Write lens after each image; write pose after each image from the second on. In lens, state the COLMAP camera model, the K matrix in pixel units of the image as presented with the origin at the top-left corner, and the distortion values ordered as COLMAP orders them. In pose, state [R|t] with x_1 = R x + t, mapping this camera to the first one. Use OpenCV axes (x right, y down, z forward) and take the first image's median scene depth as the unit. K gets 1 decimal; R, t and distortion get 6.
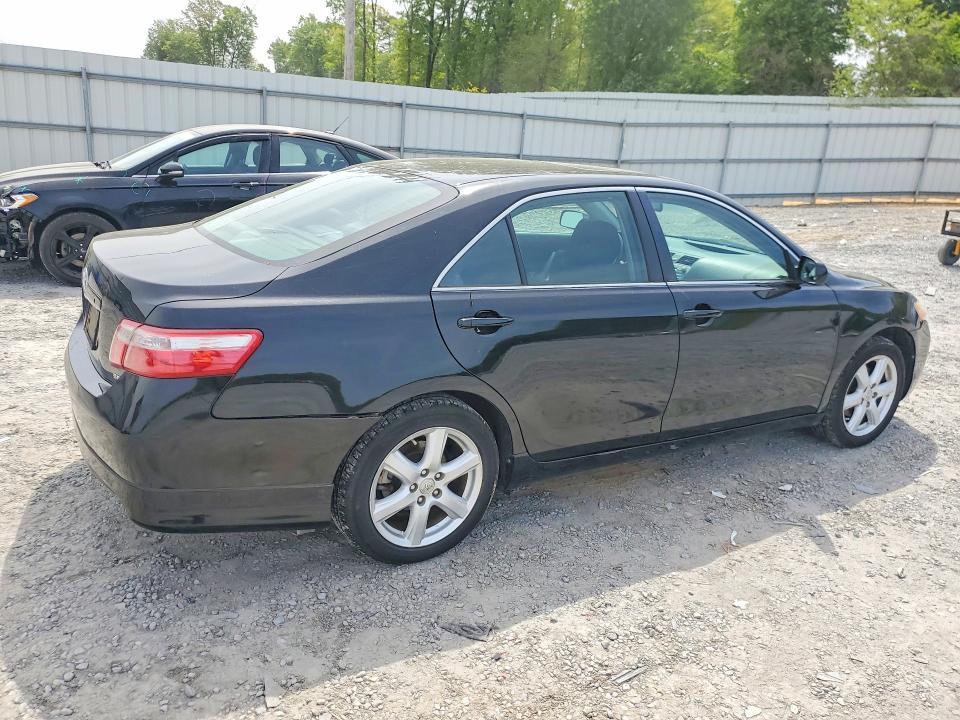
lens RADIAL K [[777.3, 0, 480.0], [0, 777.3, 360.0], [0, 0, 1]] dist [-0.007475, 0.056352]
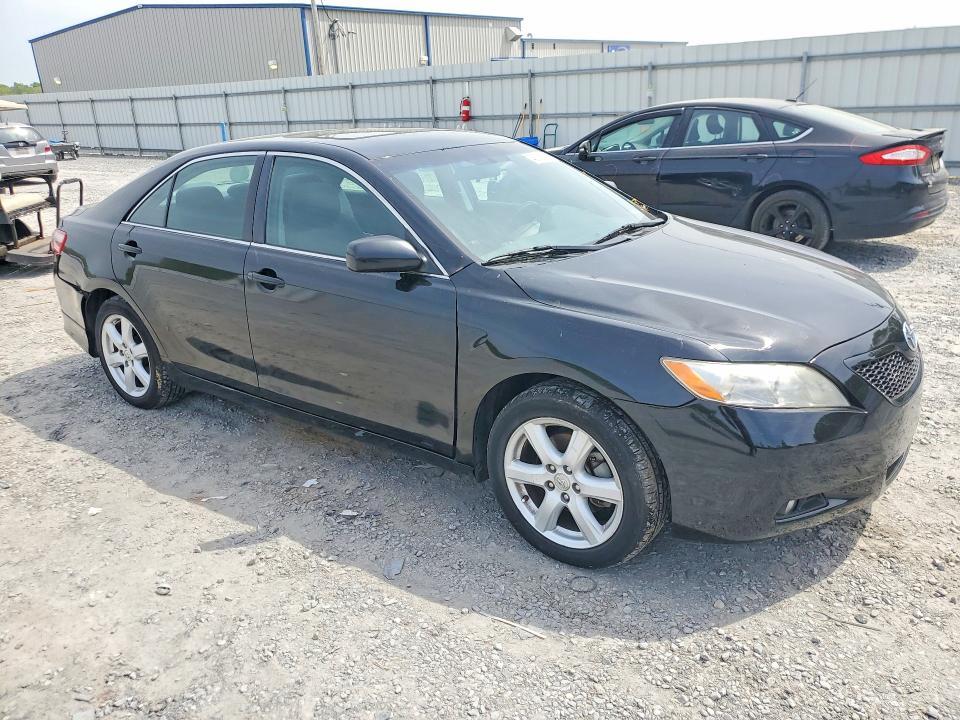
lens RADIAL K [[805.9, 0, 480.0], [0, 805.9, 360.0], [0, 0, 1]] dist [0.012437, 0.009258]
pose [[0.337345, 0.215600, -0.916360, 1.349447], [-0.210204, 0.966095, 0.149918, -0.173516], [0.917612, 0.142049, 0.371228, 0.893560]]
